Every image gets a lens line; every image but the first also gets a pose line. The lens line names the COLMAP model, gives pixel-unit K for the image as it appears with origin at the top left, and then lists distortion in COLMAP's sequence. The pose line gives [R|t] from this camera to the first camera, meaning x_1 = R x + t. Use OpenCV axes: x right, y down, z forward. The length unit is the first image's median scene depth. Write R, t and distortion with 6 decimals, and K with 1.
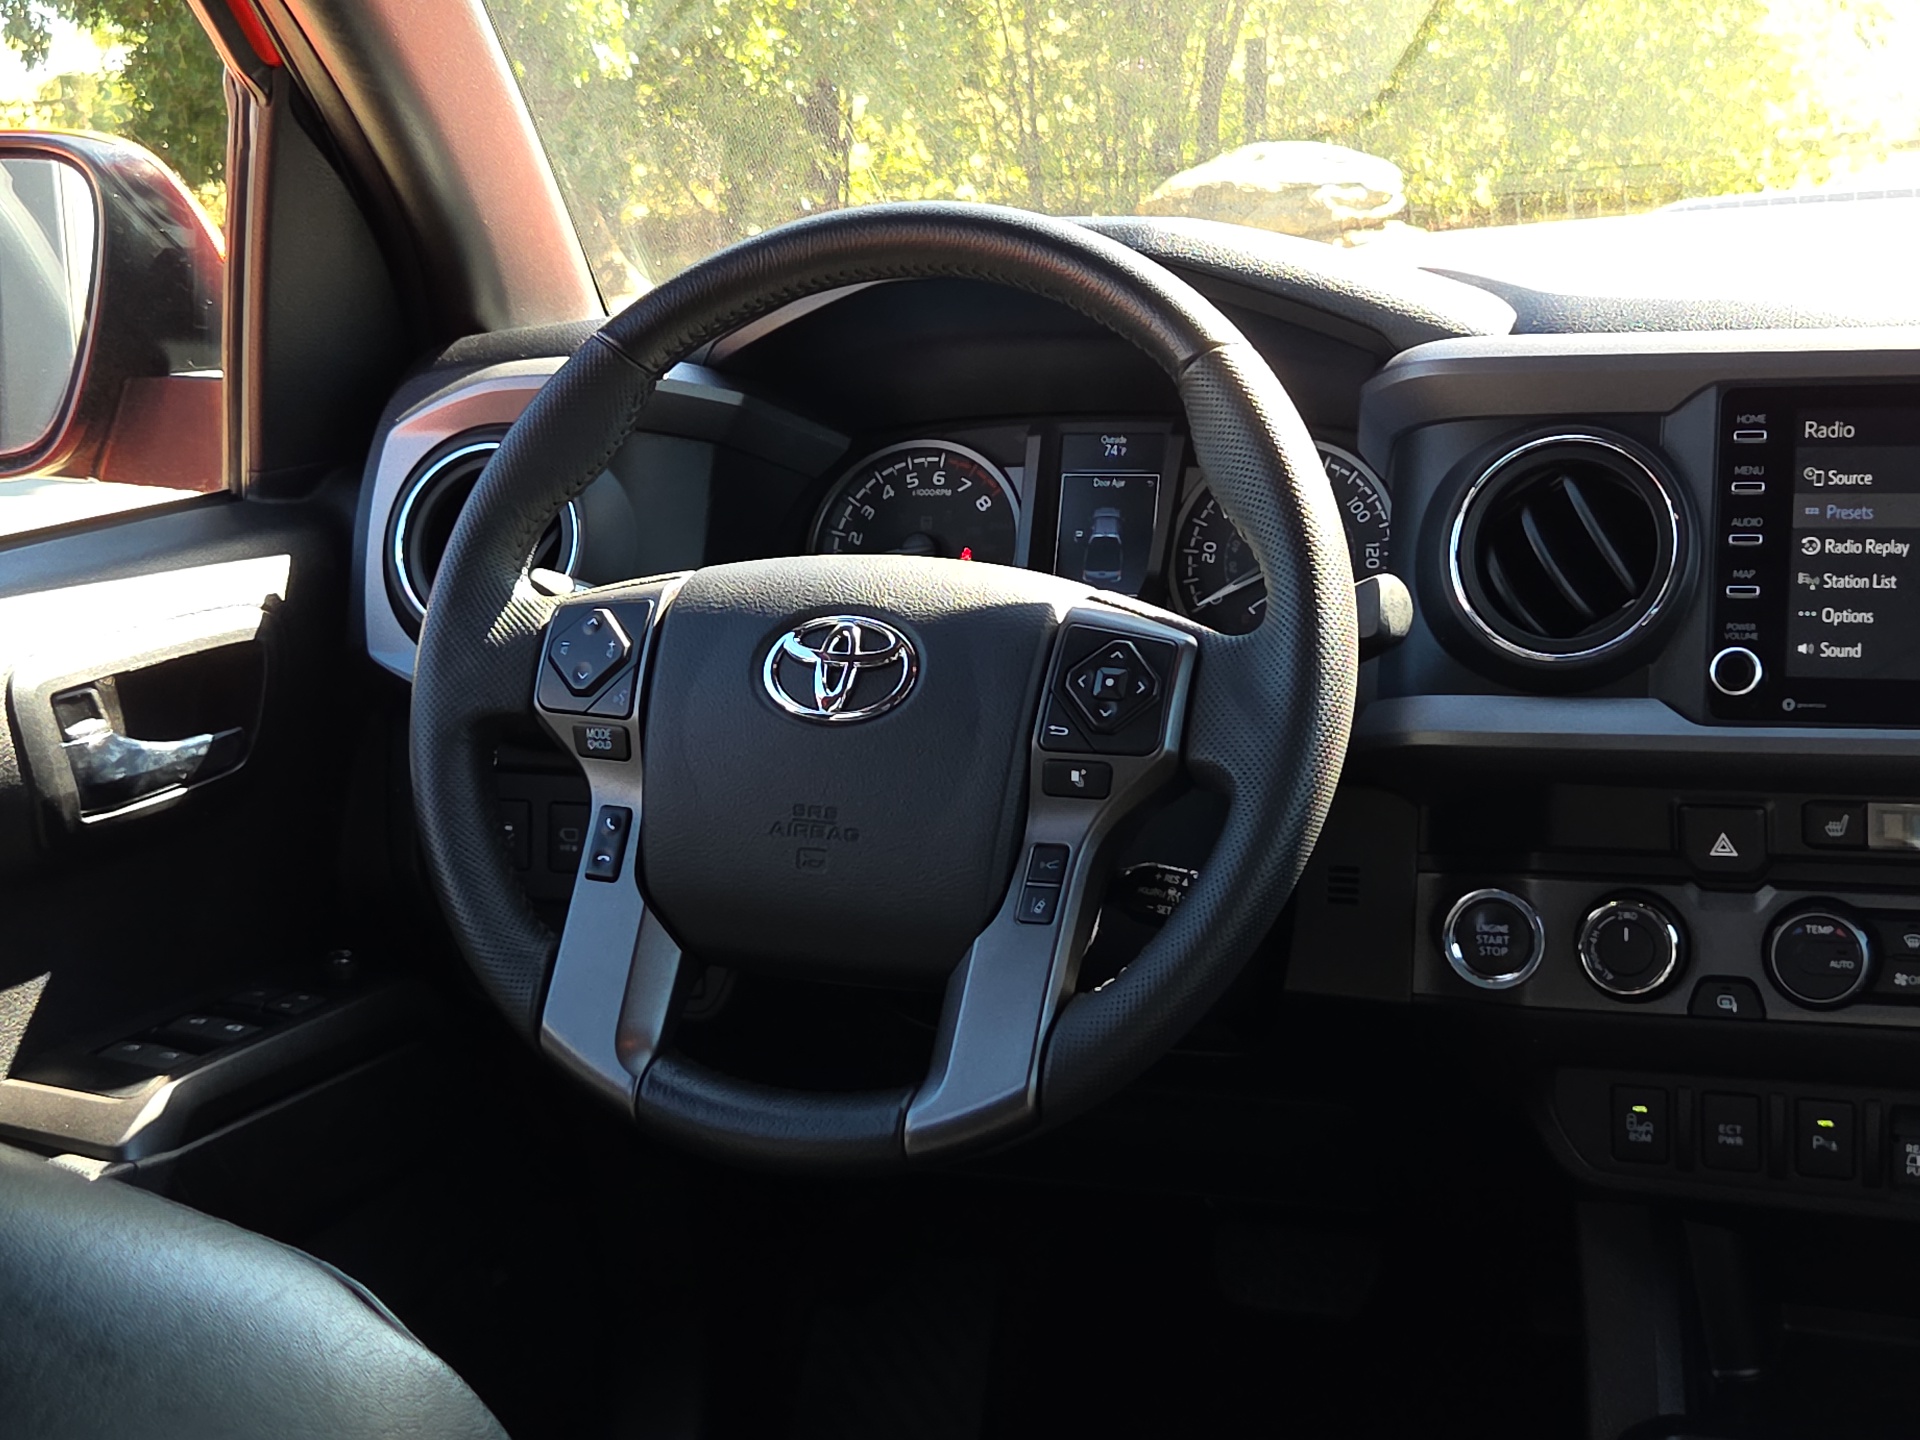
lens RADIAL K [[2835.0, 0, 954.6], [0, 2835.0, 702.8], [0, 0, 1]] dist [0.065071, 0.000000]
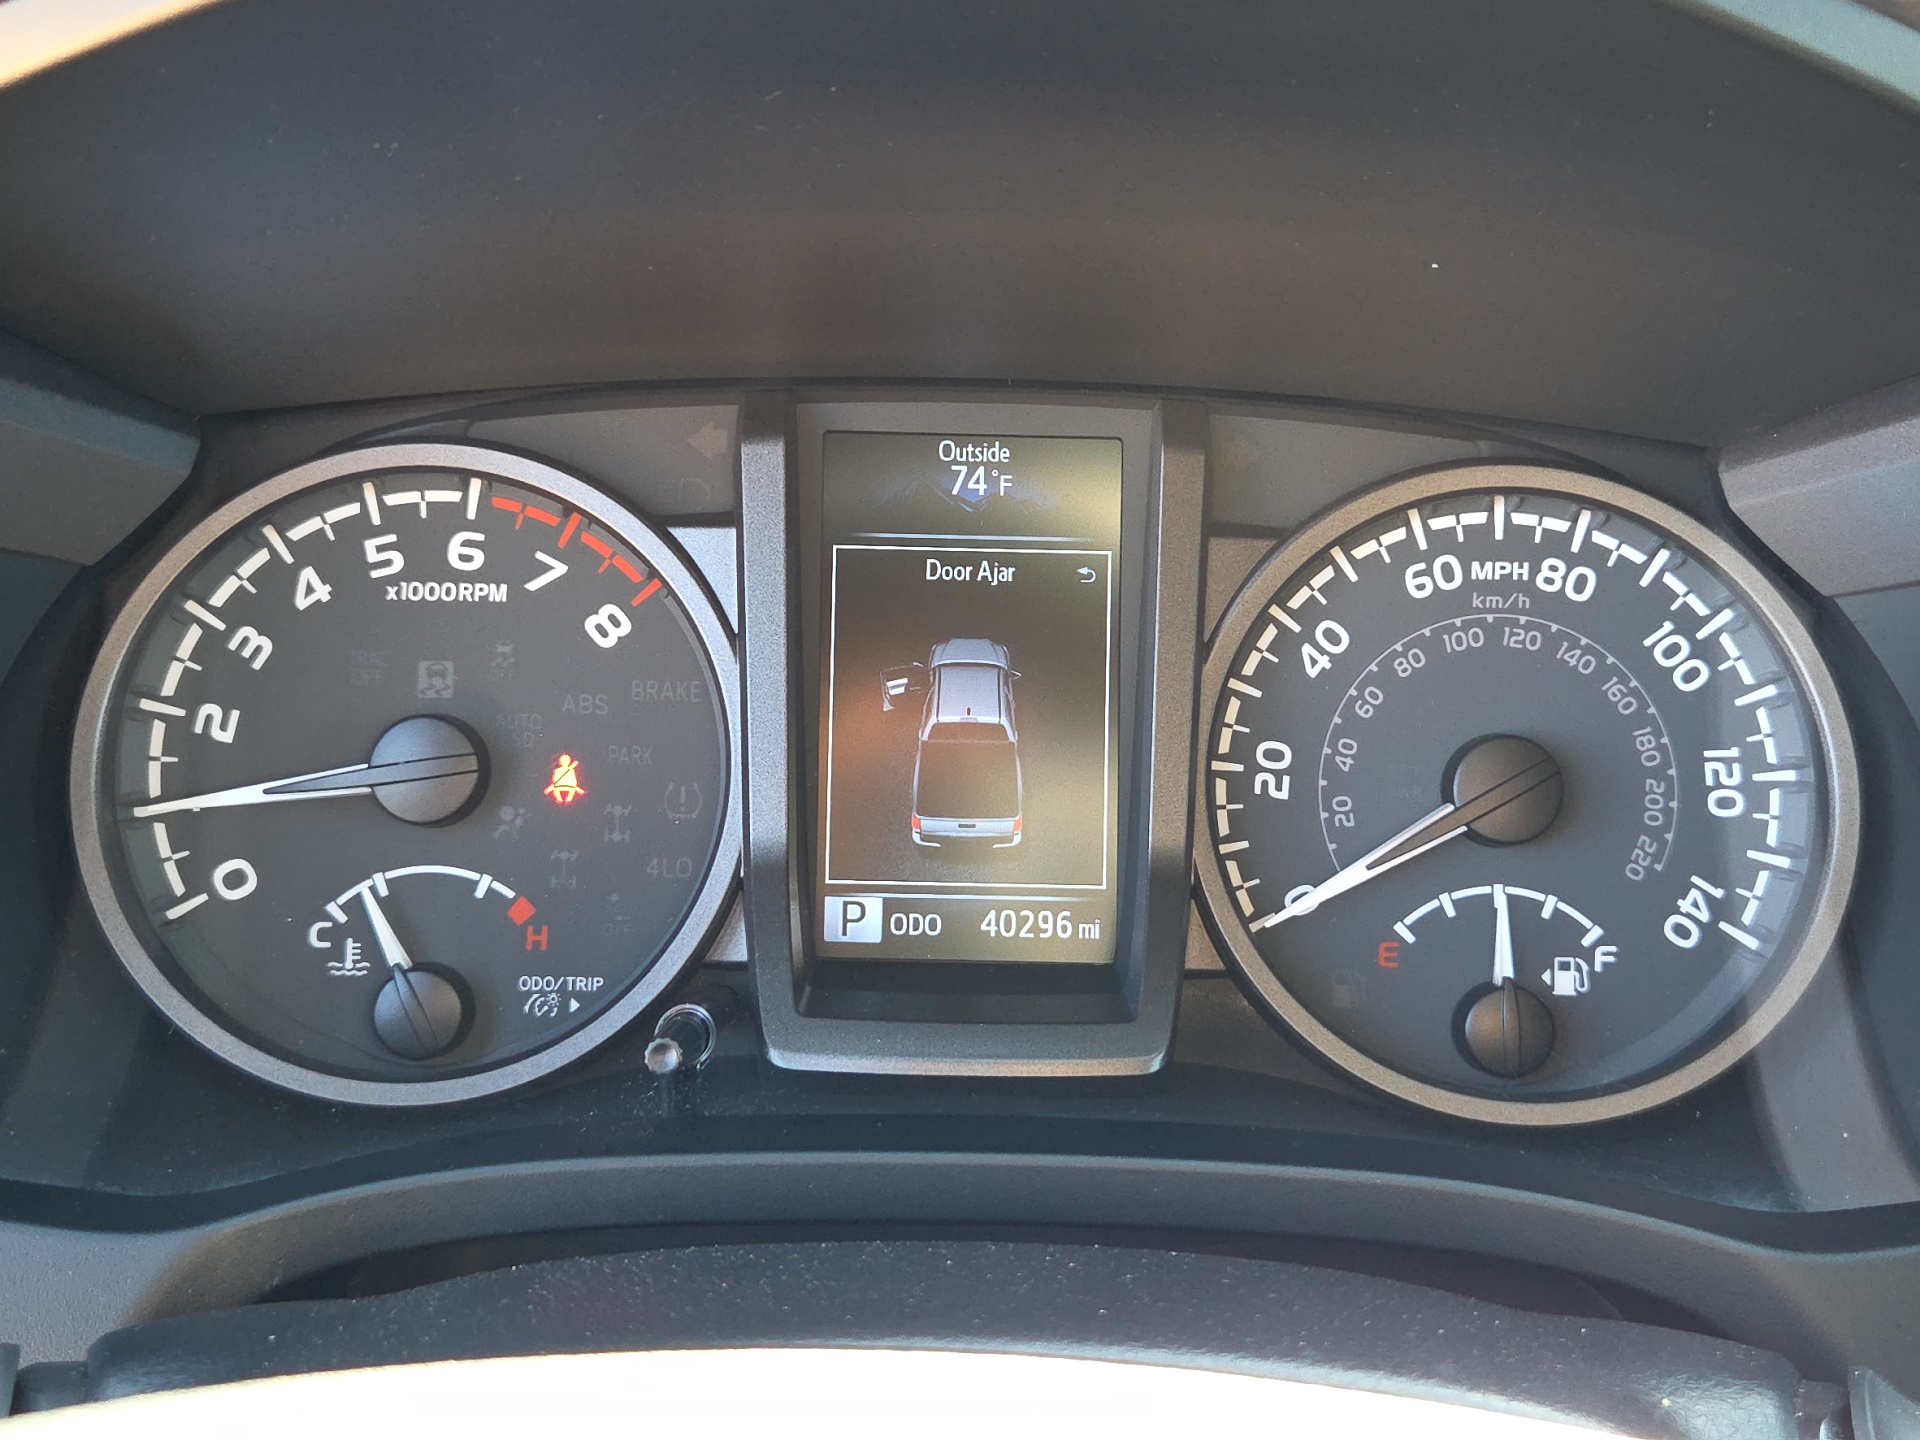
lens RADIAL K [[2108.9, 0, 959.8], [0, 2108.9, 705.4], [0, 0, 1]] dist [0.064294, 0.000000]
pose [[0.921890, -0.056804, 0.383264, -0.063684], [0.012623, 0.993073, 0.116822, -0.111970], [-0.387245, -0.102860, 0.916221, 0.907382]]
